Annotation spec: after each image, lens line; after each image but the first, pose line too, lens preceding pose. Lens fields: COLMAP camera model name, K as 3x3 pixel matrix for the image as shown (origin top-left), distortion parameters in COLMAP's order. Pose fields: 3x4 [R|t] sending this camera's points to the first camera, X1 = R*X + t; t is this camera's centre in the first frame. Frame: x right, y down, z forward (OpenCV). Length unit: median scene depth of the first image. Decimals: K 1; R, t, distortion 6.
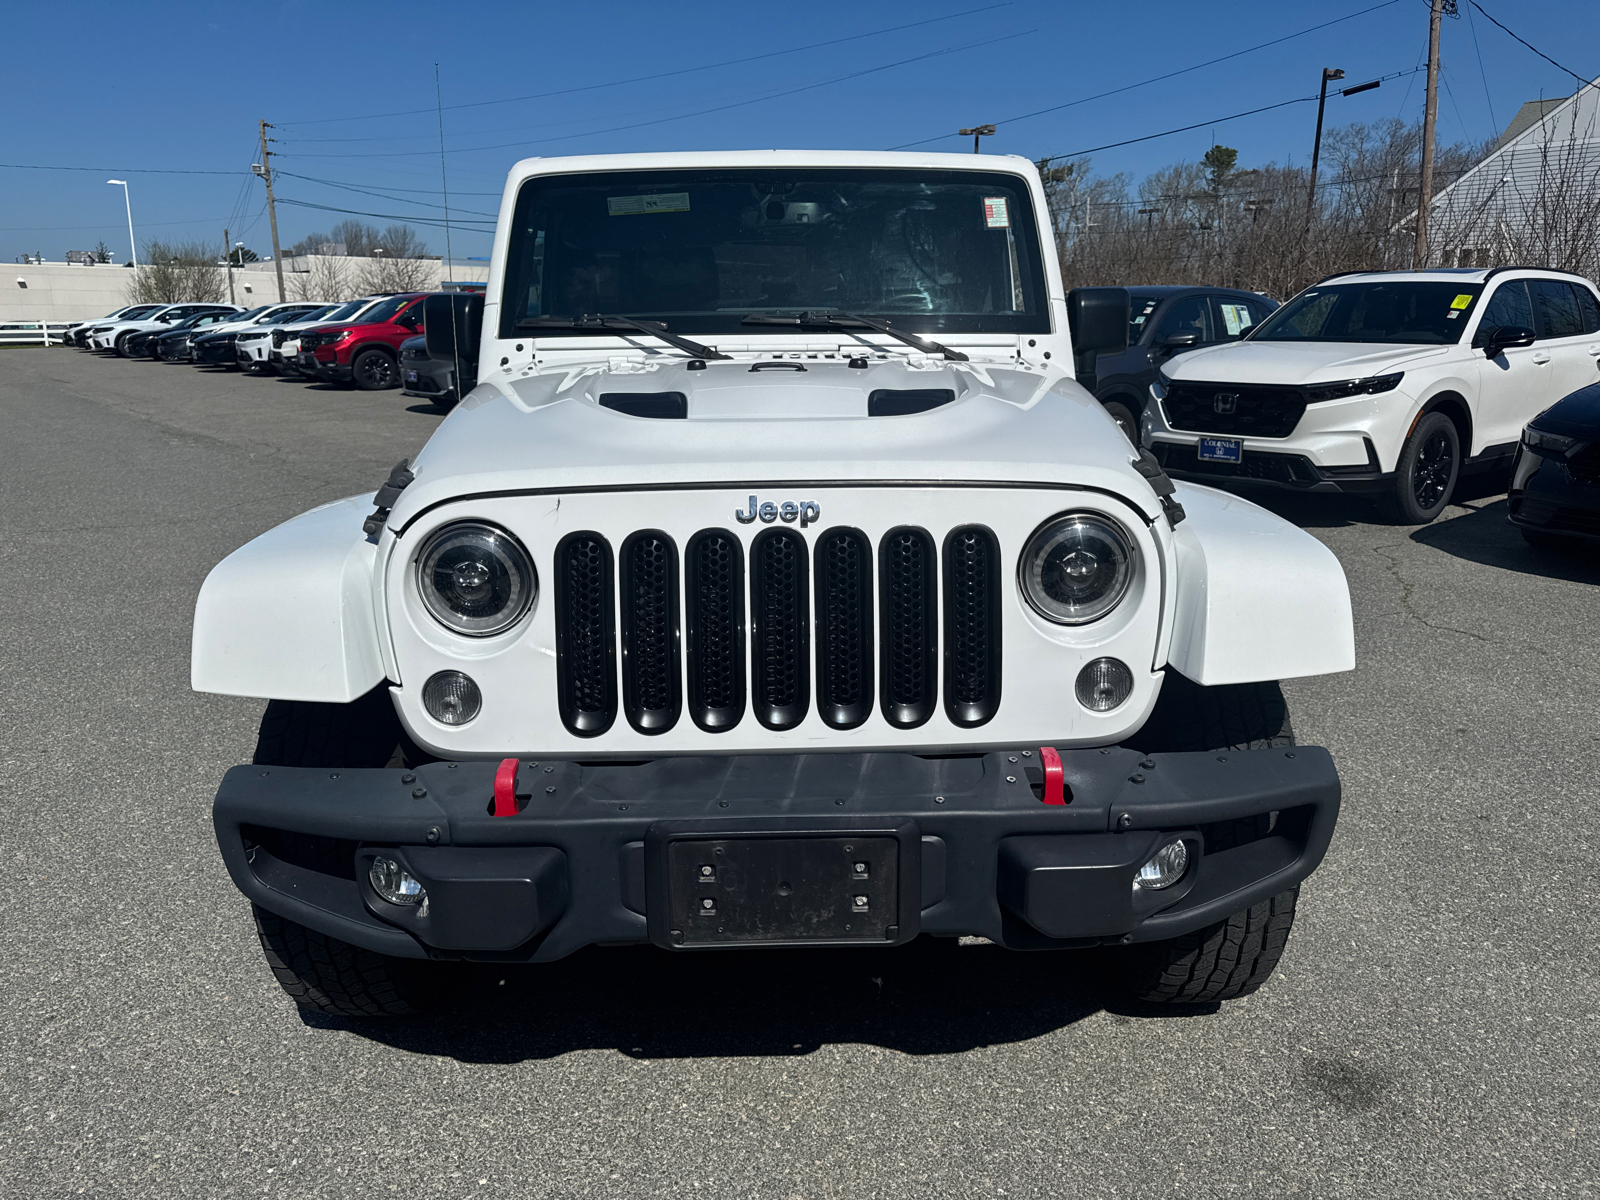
lens RADIAL K [[1137.9, 0, 809.7], [0, 1137.9, 608.7], [0, 0, 1]] dist [0.068624, -0.076249]
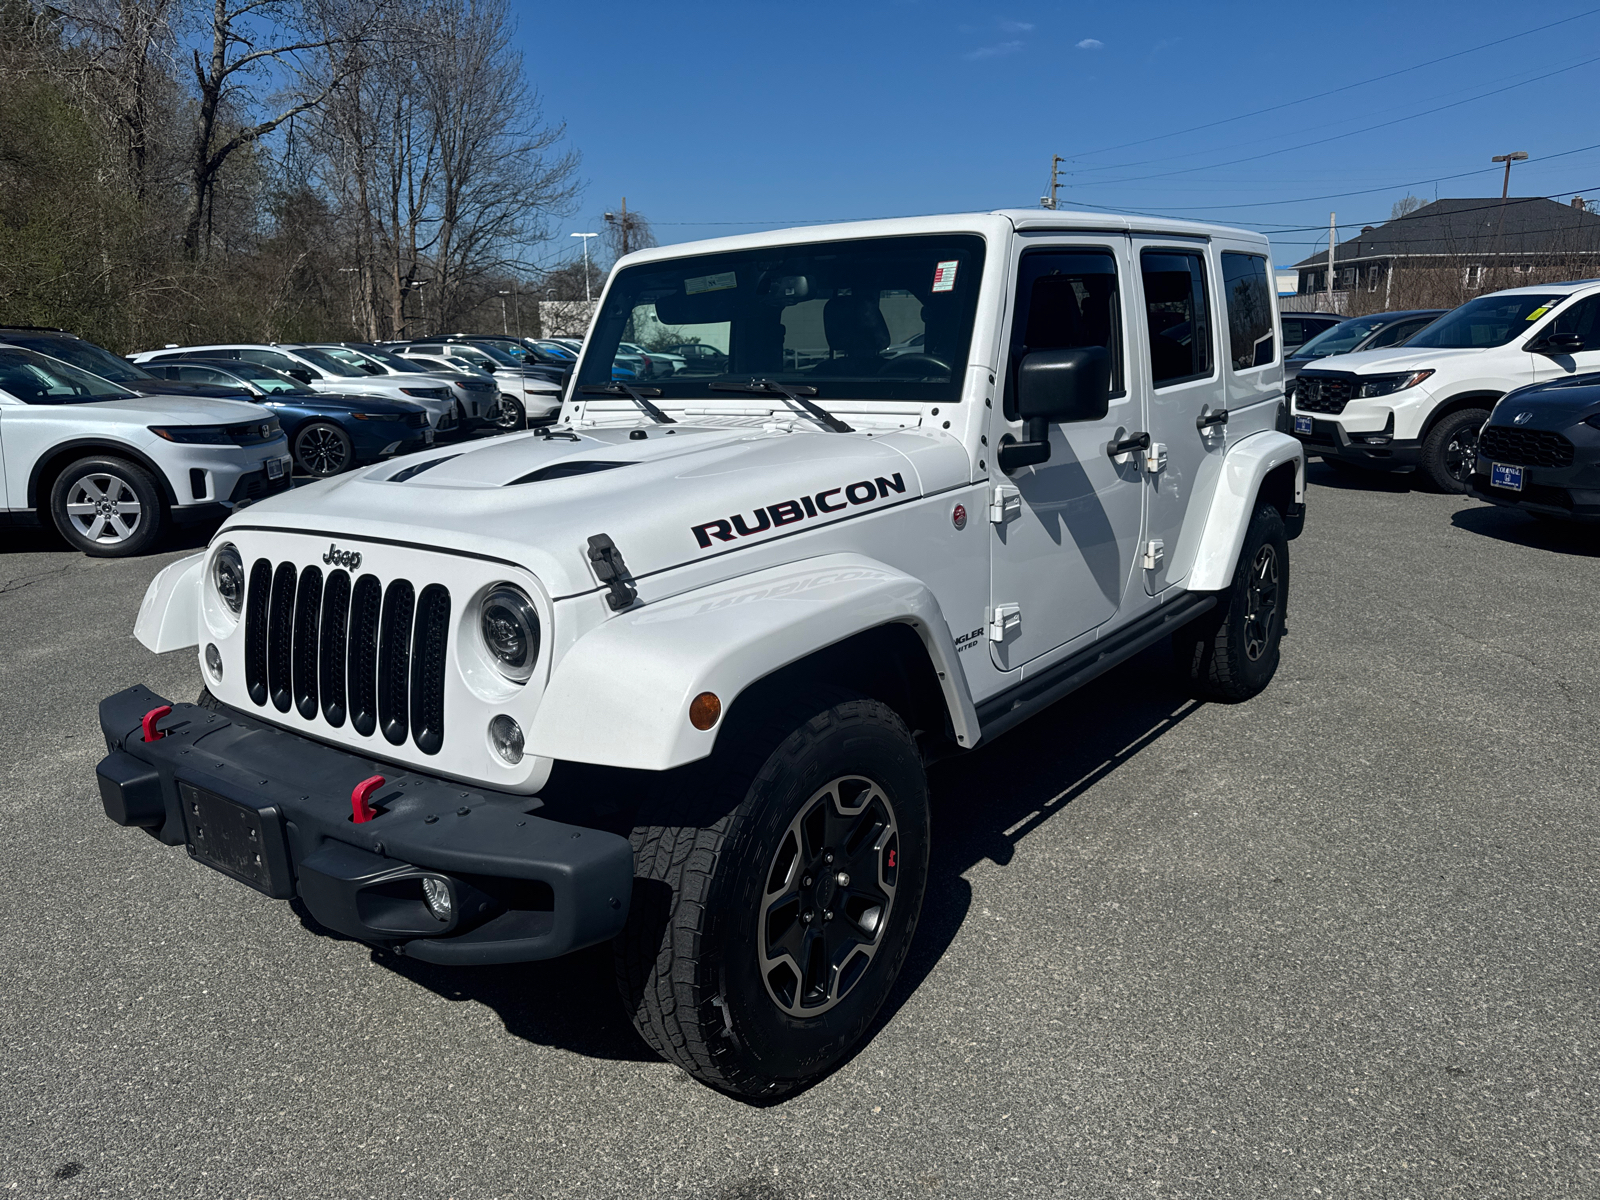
lens RADIAL K [[1137.9, 0, 807.0], [0, 1137.9, 605.8], [0, 0, 1]] dist [0.068624, -0.076249]
pose [[0.789445, 0.121268, -0.601723, 0.996062], [-0.128237, 0.991242, 0.031527, -0.117510], [0.600277, 0.052274, 0.798082, 0.231405]]
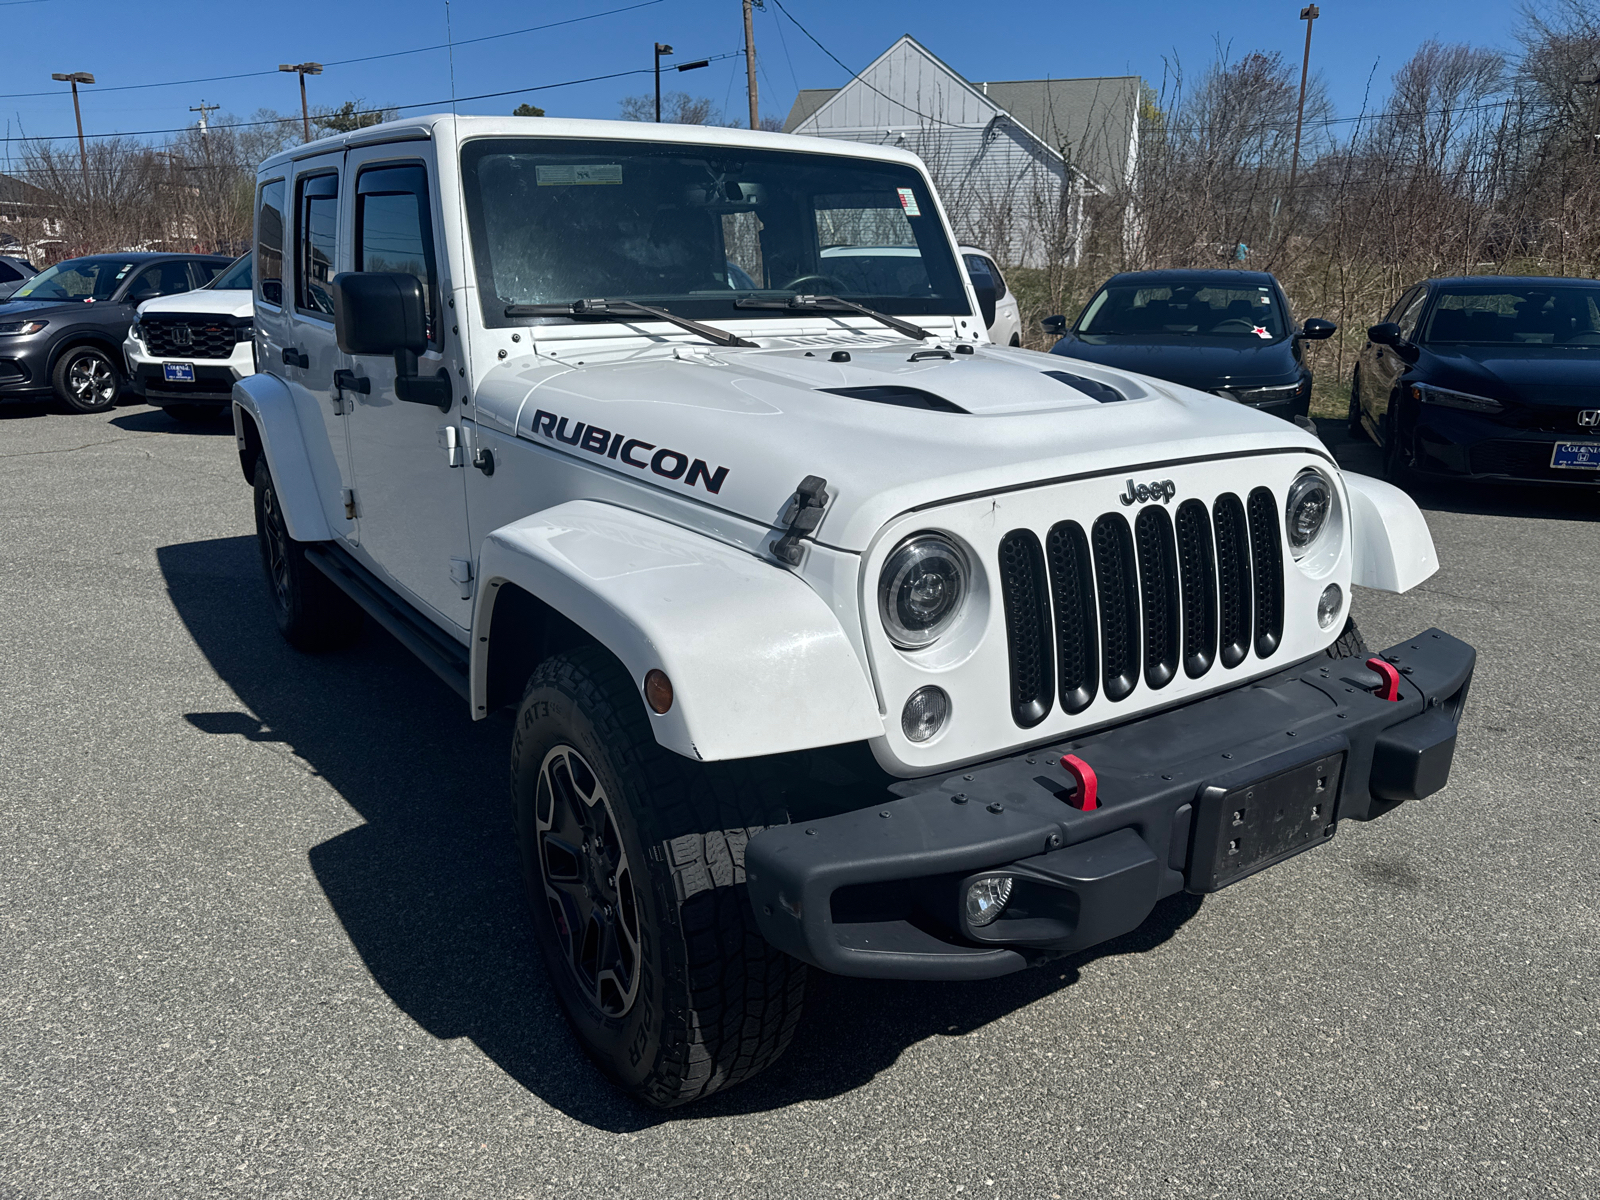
lens RADIAL K [[1137.9, 0, 814.8], [0, 1137.9, 601.9], [0, 0, 1]] dist [0.068624, -0.076249]
pose [[0.845947, -0.143286, 0.513657, -0.743502], [0.127706, 0.989631, 0.065740, -0.078587], [-0.517750, 0.009985, 0.855474, 0.185890]]
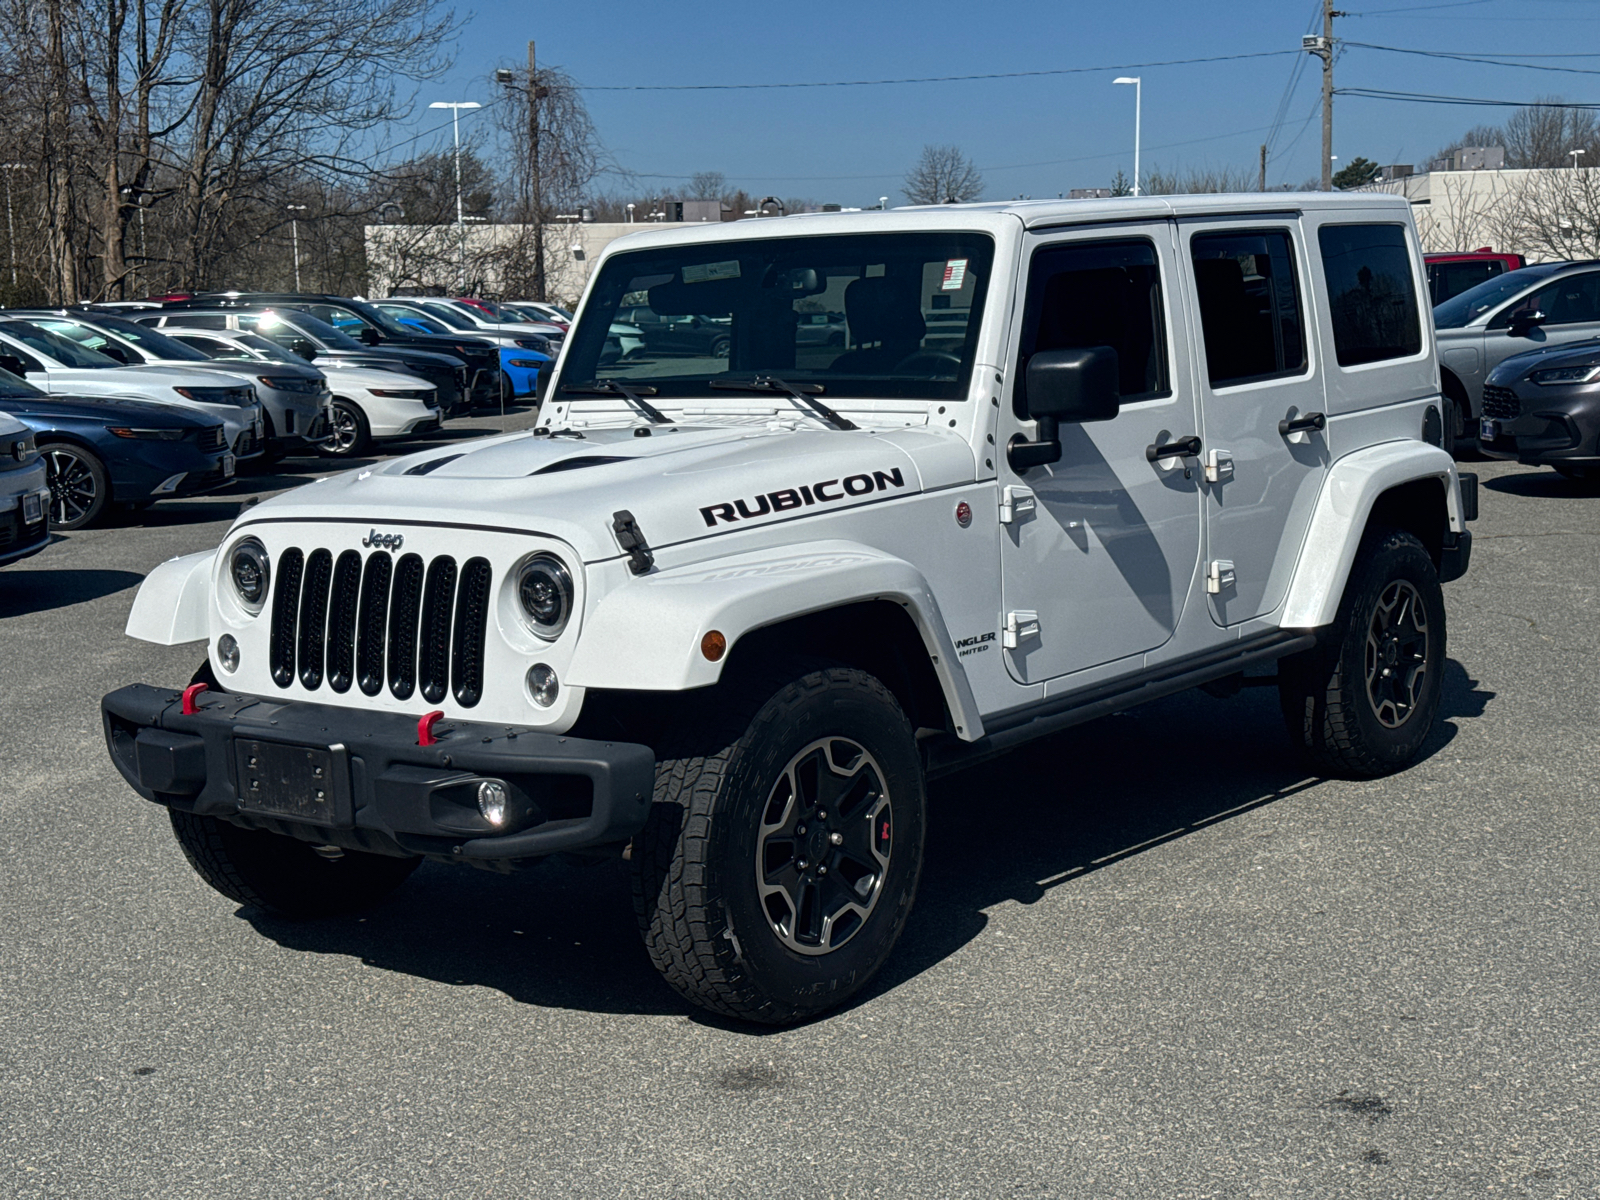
lens RADIAL K [[2278.0, 0, 802.9], [0, 2278.0, 588.0], [0, 0, 1]] dist [0.084377, 0.000000]
pose [[0.770271, 0.062590, -0.634638, 1.853168], [-0.132352, 0.989193, -0.063081, 0.071727], [0.623831, 0.132585, 0.770231, -0.735075]]
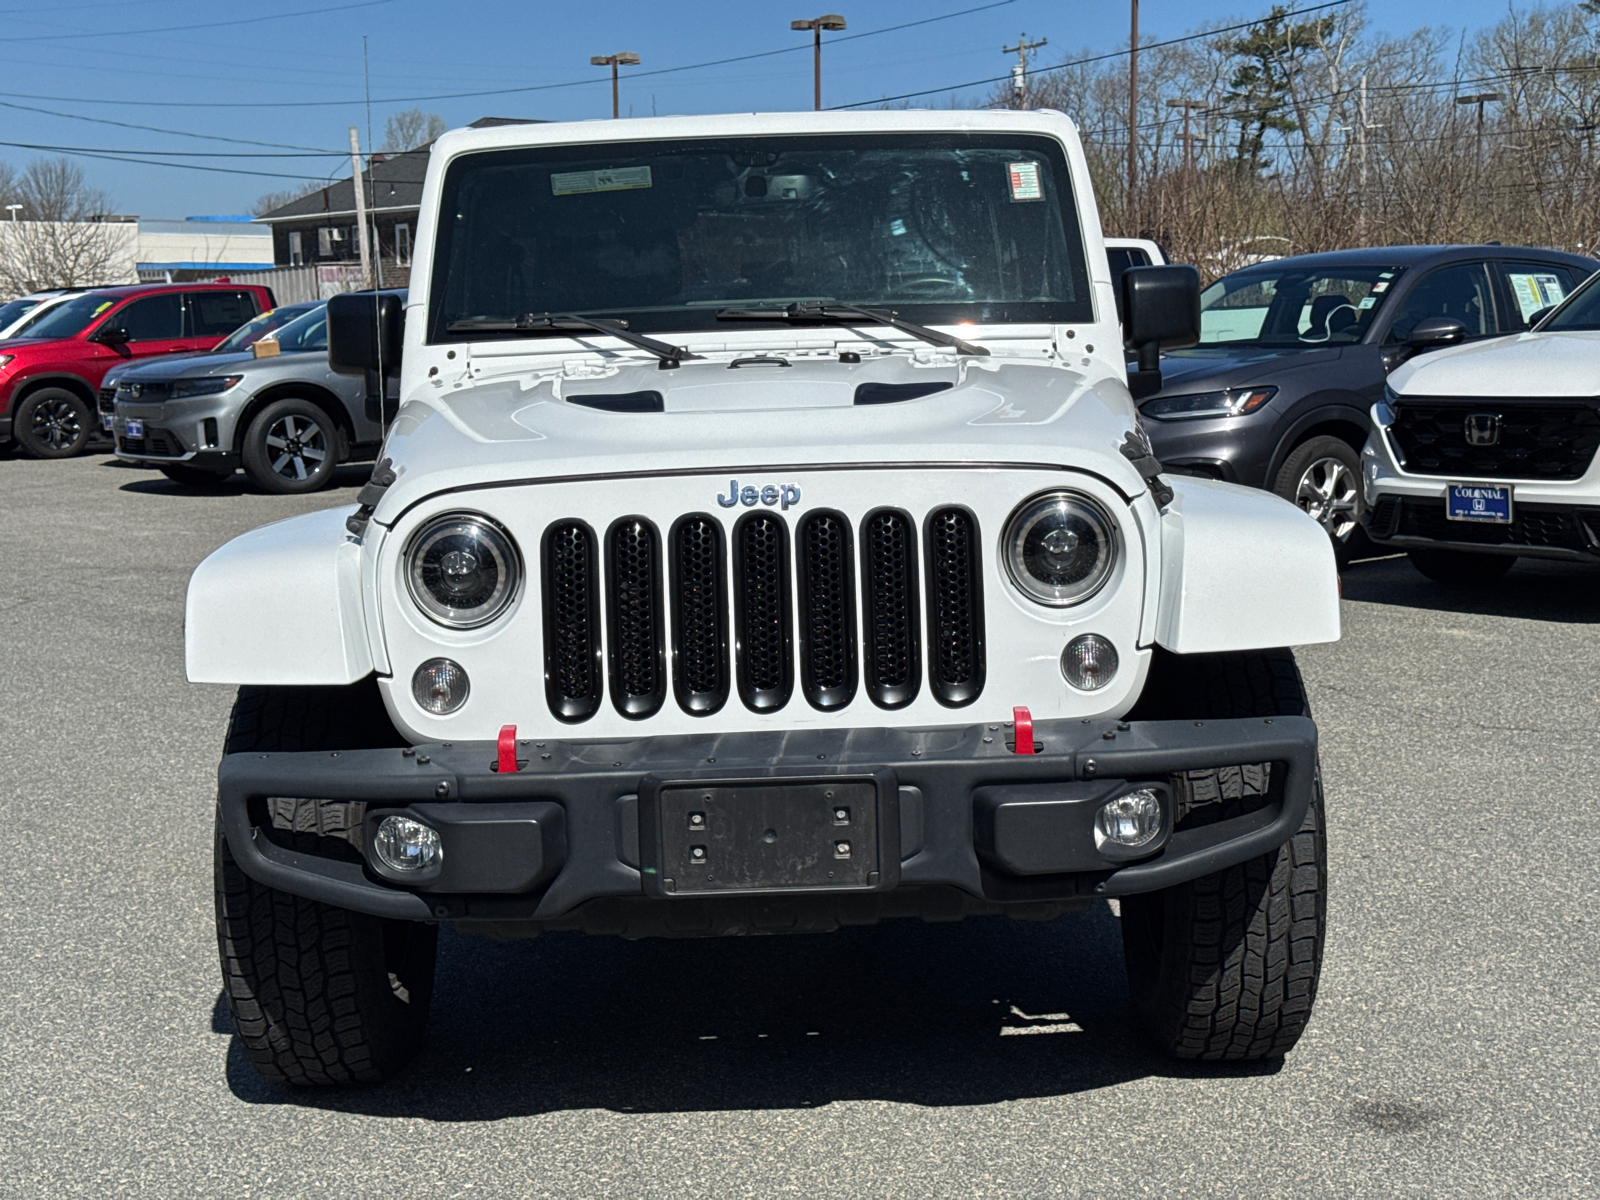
lens RADIAL K [[2278.0, 0, 798.6], [0, 2278.0, 597.1], [0, 0, 1]] dist [0.084377, 0.000000]
pose [[0.999567, -0.021578, -0.020006, 0.038726], [0.018905, 0.991939, -0.125300, 0.219338], [0.022549, 0.124867, 0.991917, -0.849621]]
